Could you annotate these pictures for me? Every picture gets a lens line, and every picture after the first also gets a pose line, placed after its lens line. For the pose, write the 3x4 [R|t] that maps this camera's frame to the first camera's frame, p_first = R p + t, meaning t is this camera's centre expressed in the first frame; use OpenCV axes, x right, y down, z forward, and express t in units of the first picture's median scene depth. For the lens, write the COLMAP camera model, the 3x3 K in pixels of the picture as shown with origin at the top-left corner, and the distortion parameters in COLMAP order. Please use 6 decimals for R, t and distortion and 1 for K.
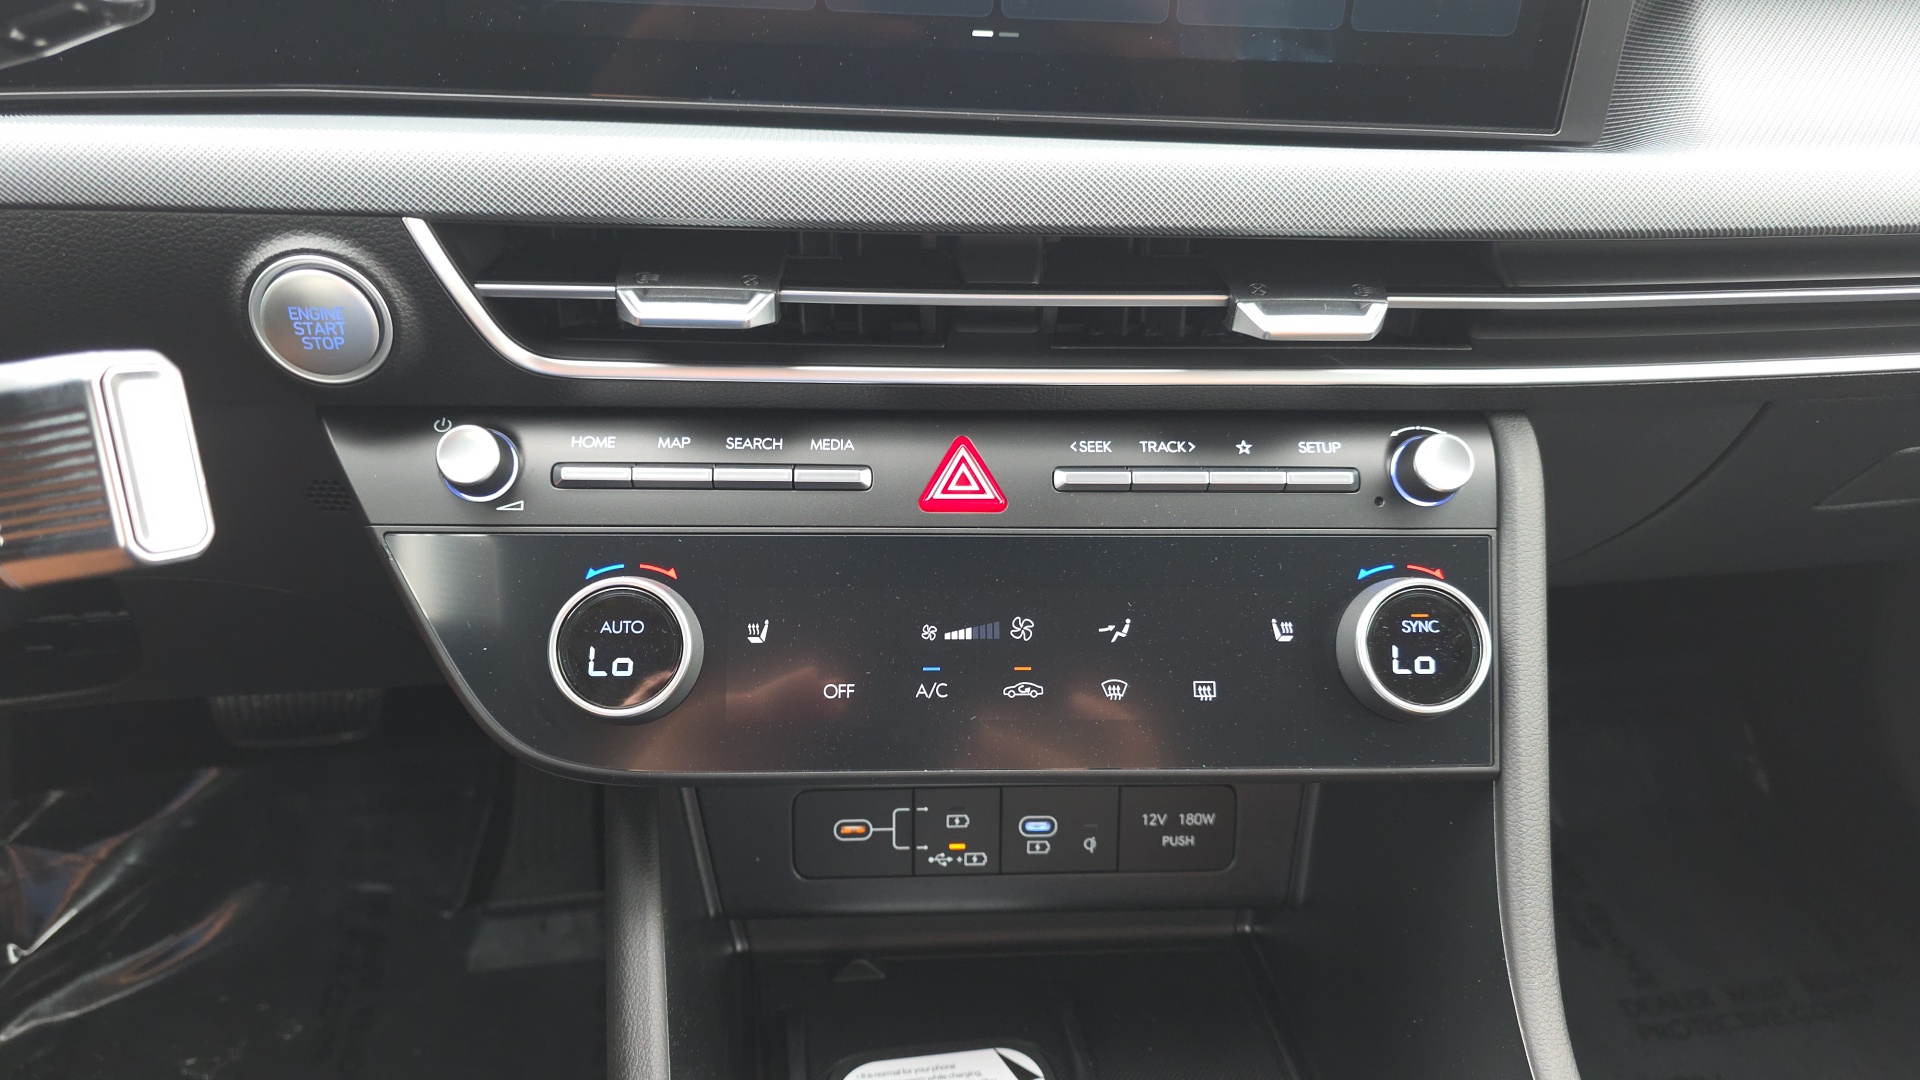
lens RADIAL K [[1323.2, 0, 948.8], [0, 1323.2, 541.2], [0, 0, 1]] dist [0.049027, -0.049134]
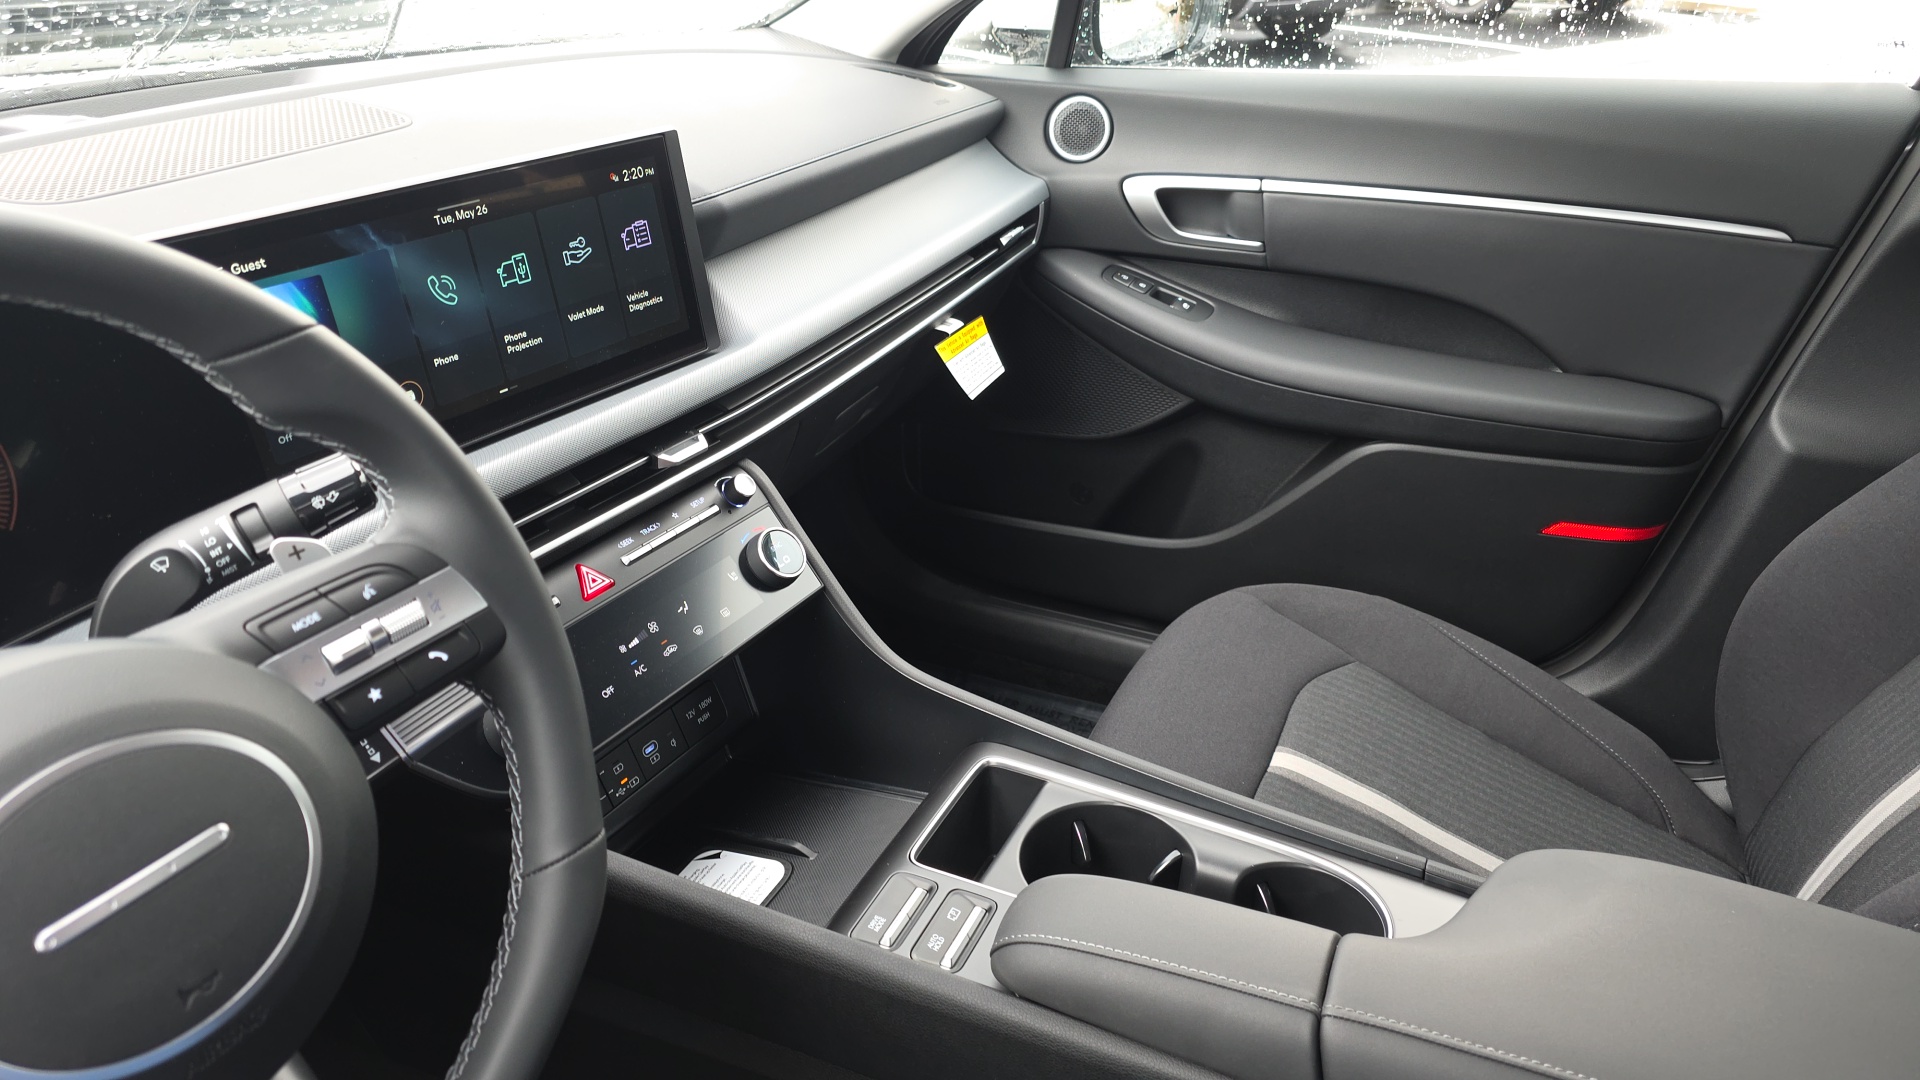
lens RADIAL K [[1317.4, 0, 1001.1], [0, 1317.4, 530.7], [0, 0, 1]] dist [0.021734, -0.017491]
pose [[0.525980, -0.414584, 0.742607, -1.172173], [0.480137, 0.865445, 0.143086, -0.104510], [-0.702007, 0.281293, 0.654264, -0.841532]]
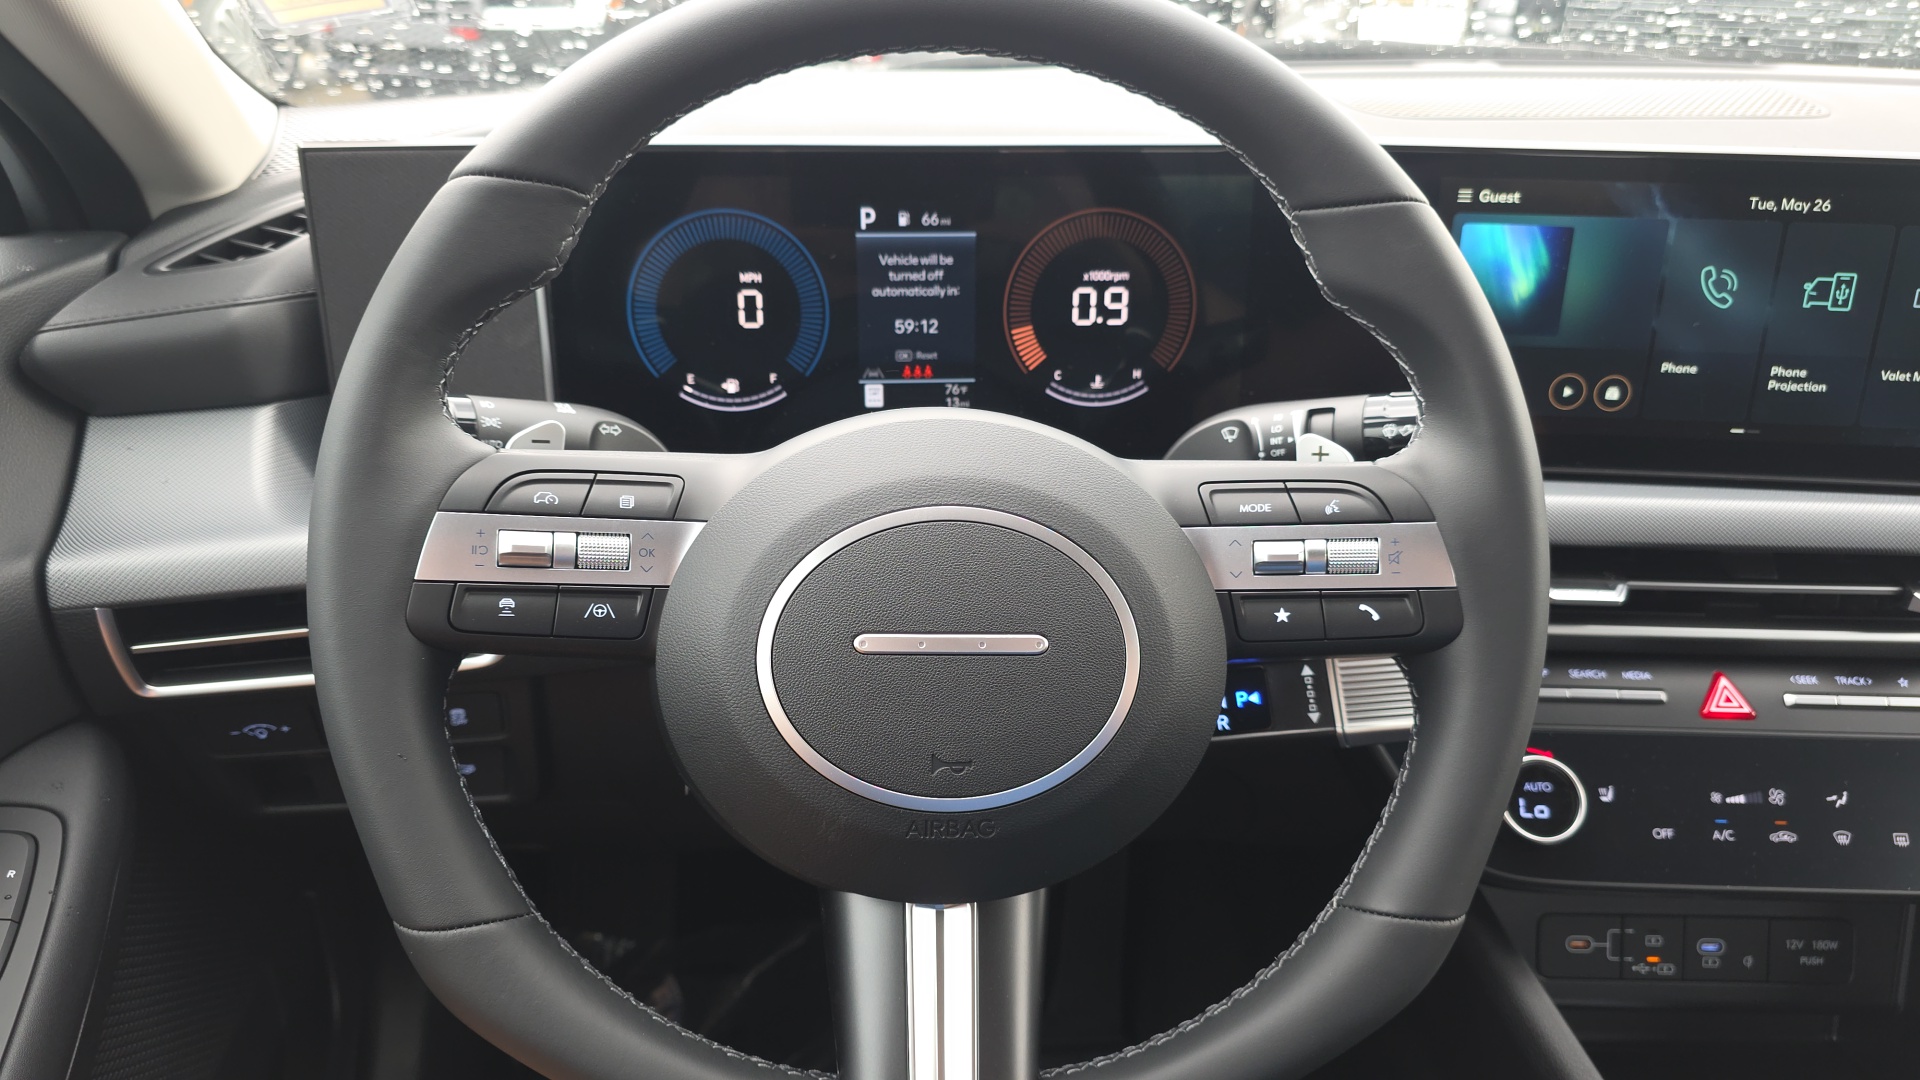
lens RADIAL K [[1323.2, 0, 939.4], [0, 1323.2, 545.0], [0, 0, 1]] dist [0.049027, -0.049134]
pose [[0.997229, 0.010338, -0.073665, -0.814468], [-0.021974, 0.987042, -0.158953, 0.045810], [0.071067, 0.160131, 0.984534, -0.670019]]
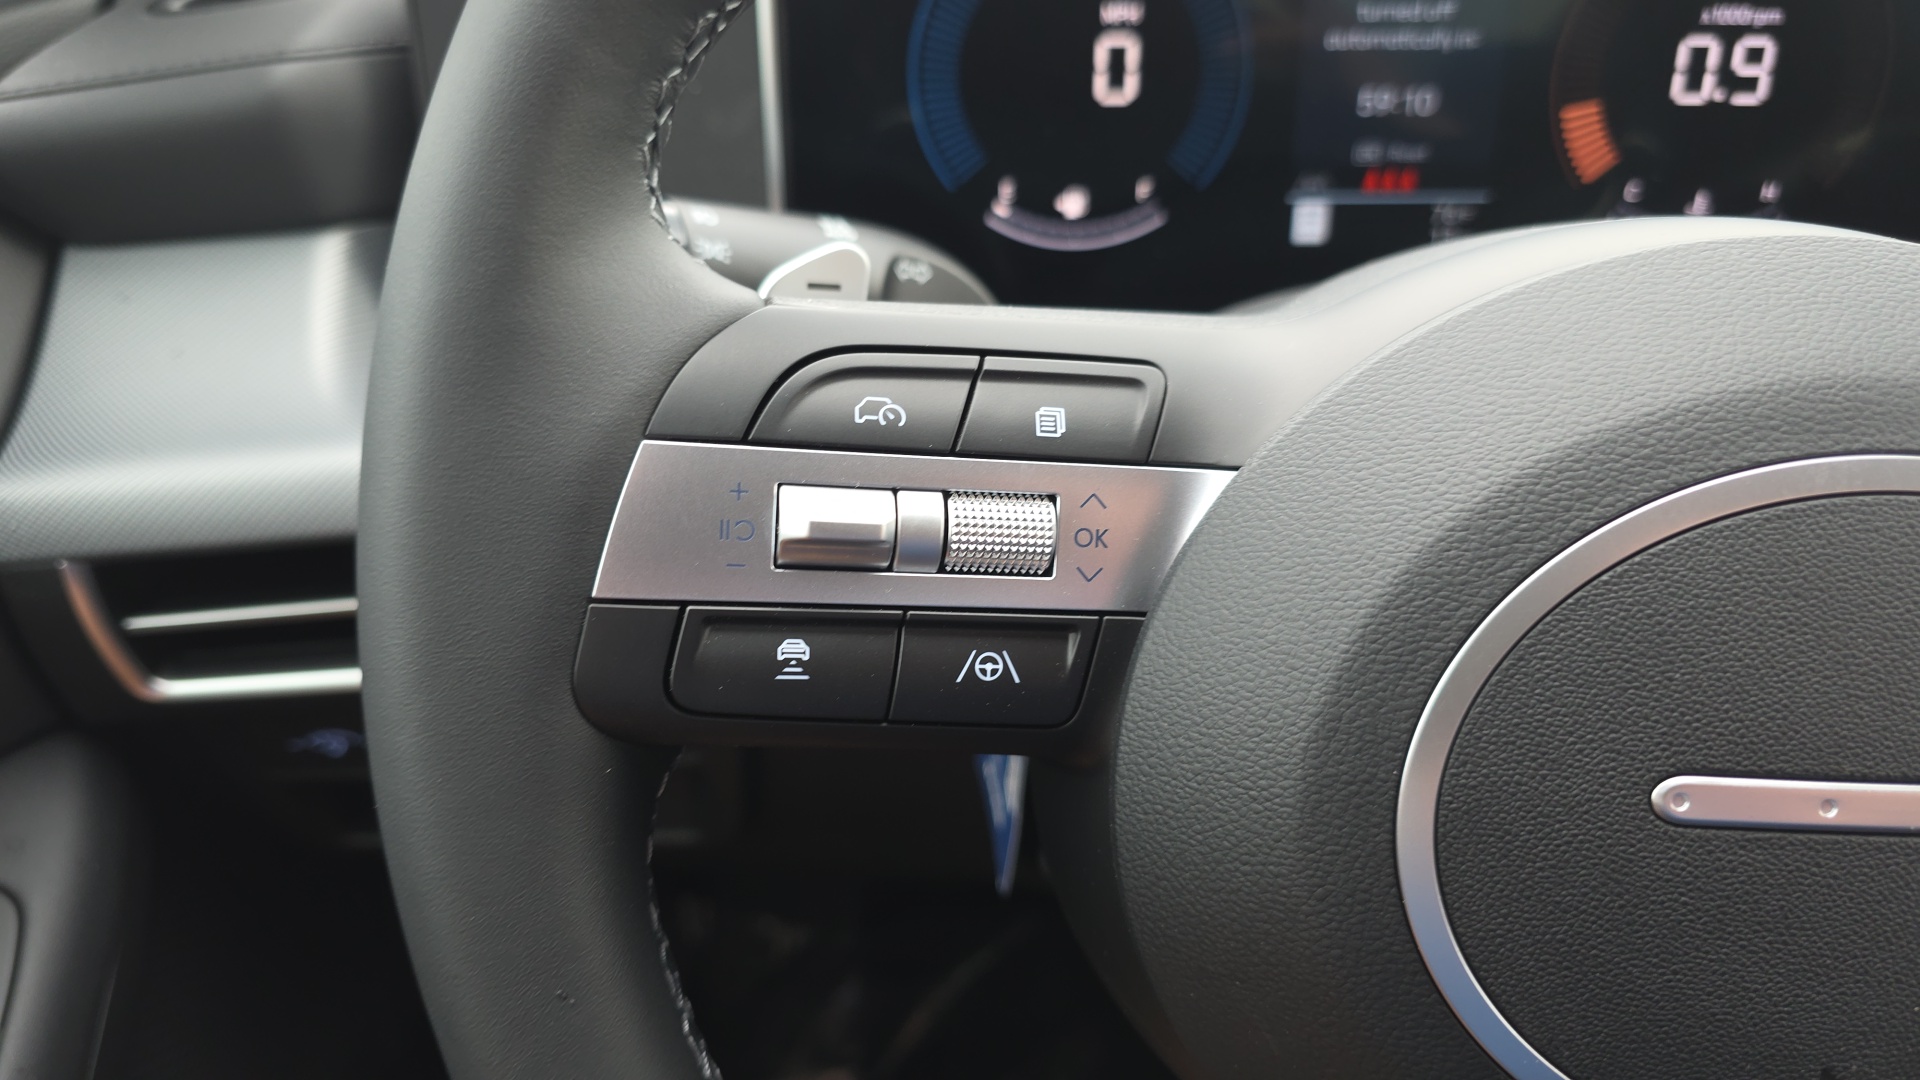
lens RADIAL K [[1323.2, 0, 960.2], [0, 1323.2, 567.6], [0, 0, 1]] dist [0.049027, -0.049134]
pose [[0.988312, 0.051978, -0.143309, -1.108091], [-0.059119, 0.997189, -0.046027, -0.078370], [0.140514, 0.053961, 0.988607, -0.106046]]
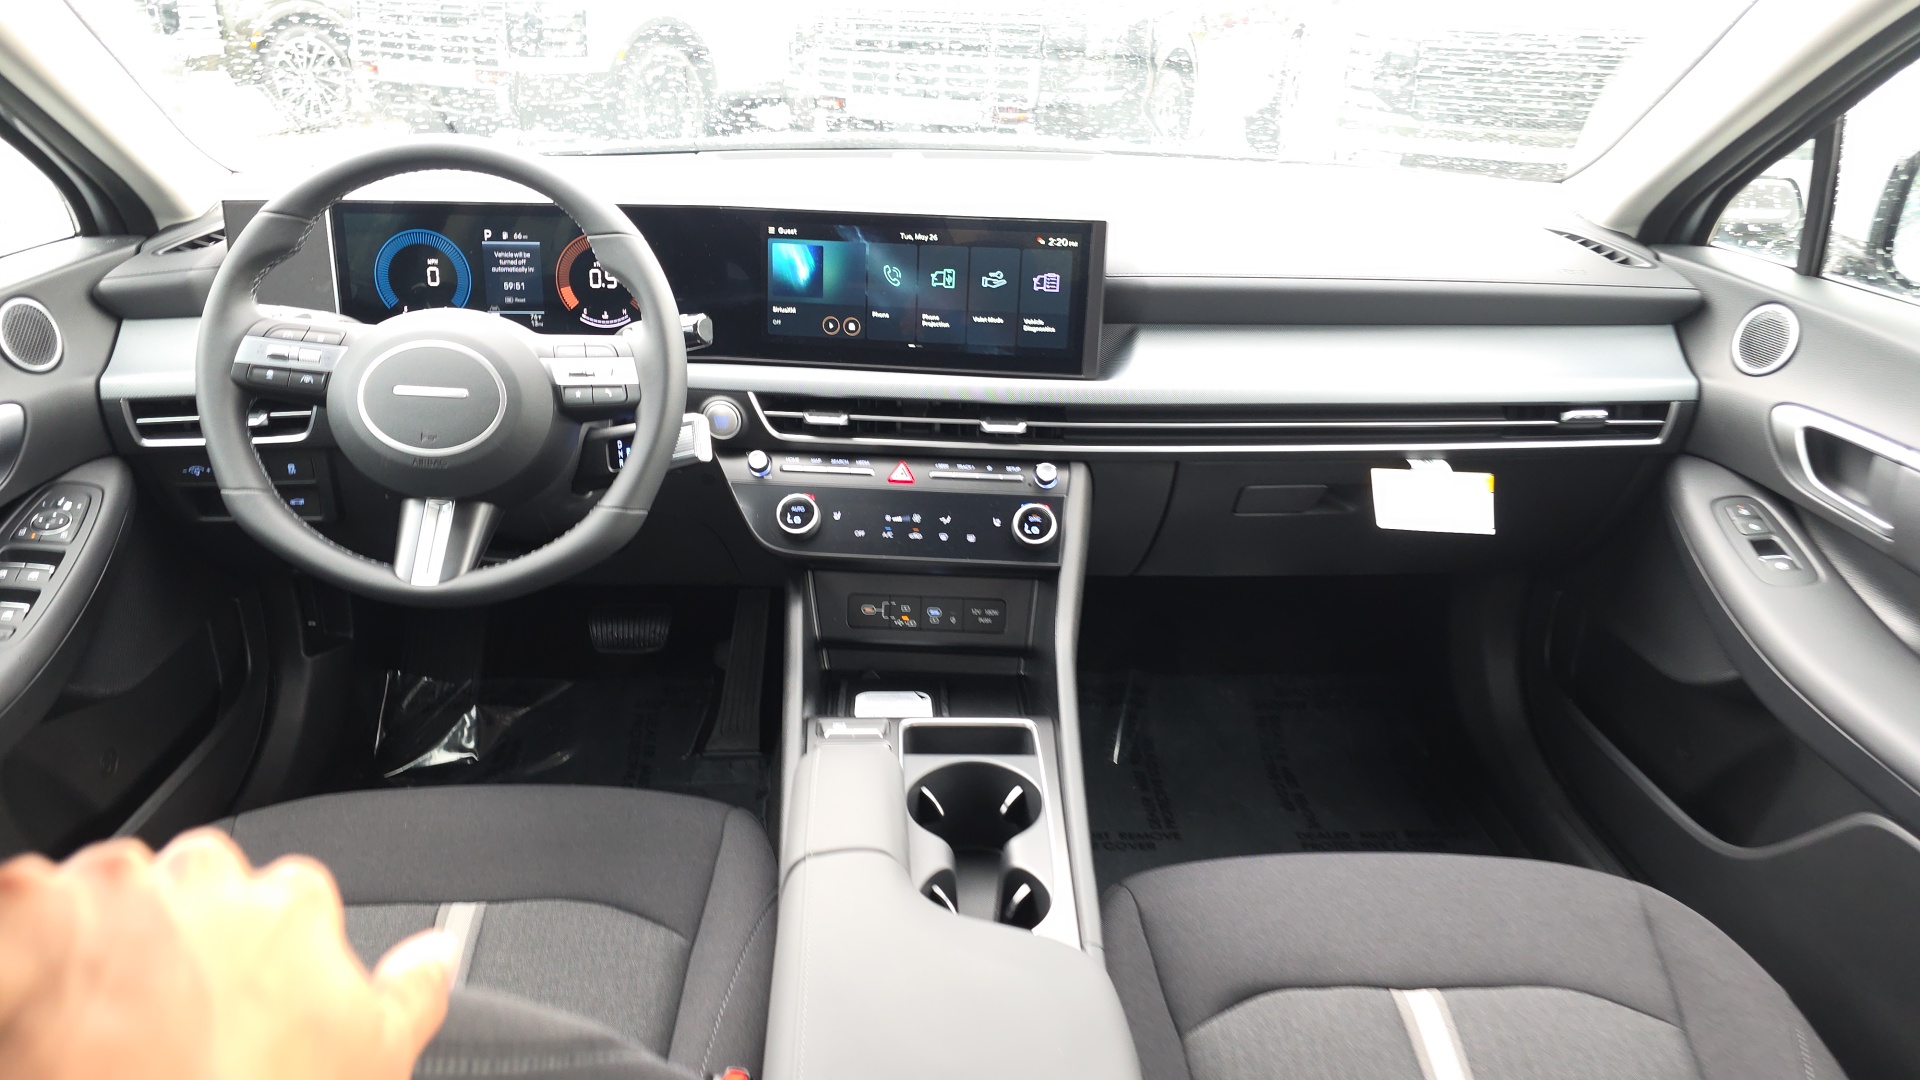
lens RADIAL K [[1323.2, 0, 950.4], [0, 1323.2, 523.7], [0, 0, 1]] dist [0.049027, -0.049134]
pose [[0.994535, 0.028264, -0.100509, 0.466885], [-0.047570, 0.979601, -0.195239, 0.713984], [0.092940, 0.198954, 0.975592, -2.177815]]
